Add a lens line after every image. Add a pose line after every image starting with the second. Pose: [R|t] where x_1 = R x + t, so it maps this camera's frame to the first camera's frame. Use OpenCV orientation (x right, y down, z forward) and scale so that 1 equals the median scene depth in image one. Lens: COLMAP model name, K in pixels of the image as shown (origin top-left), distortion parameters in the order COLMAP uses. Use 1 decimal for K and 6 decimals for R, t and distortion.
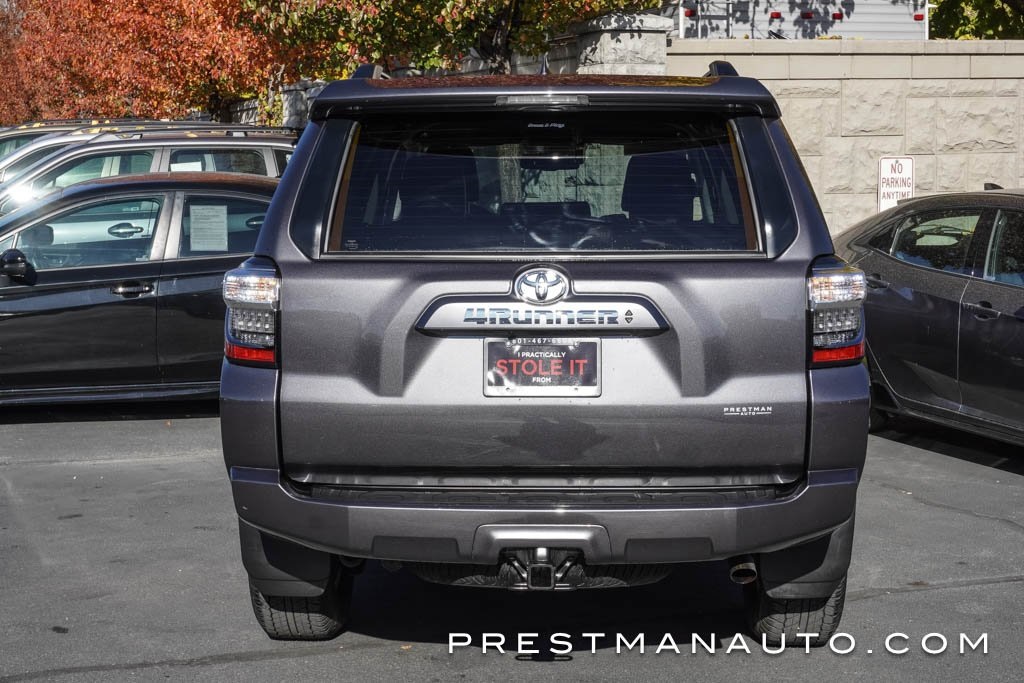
lens RADIAL K [[1628.3, 0, 512.3], [0, 1628.3, 349.7], [0, 0, 1]] dist [0.051563, 0.000000]
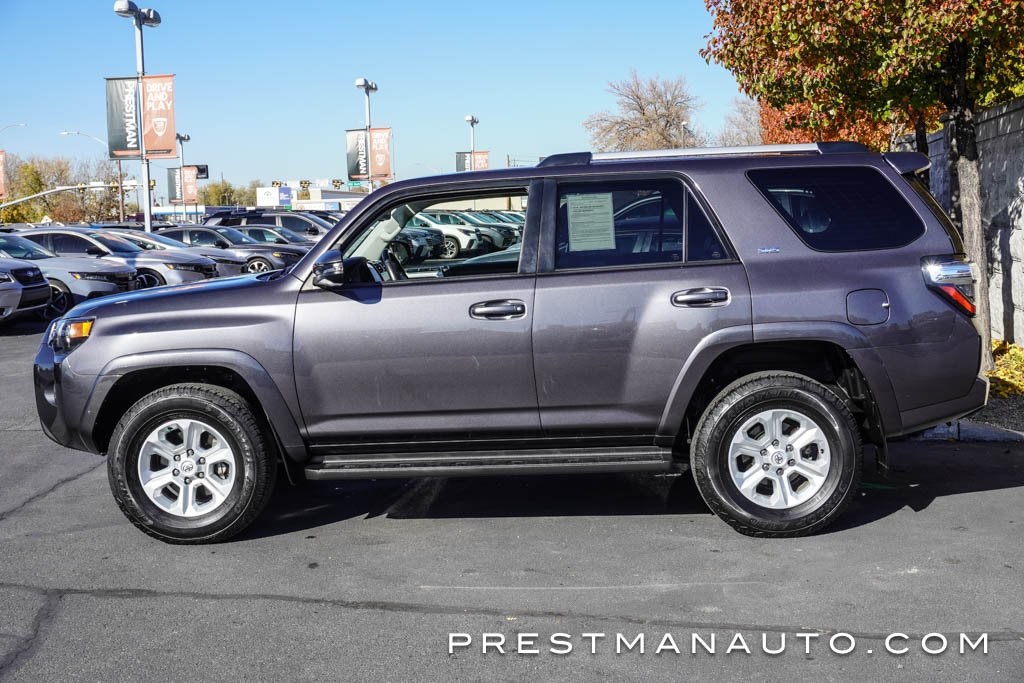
lens RADIAL K [[1235.7, 0, 515.1], [0, 1235.7, 337.9], [0, 0, 1]] dist [0.013872, 0.000000]
pose [[0.839390, 0.033582, -0.542492, 0.359415], [-0.037394, 0.999293, 0.004000, -0.020875], [0.542242, 0.016928, 0.840052, 0.212724]]
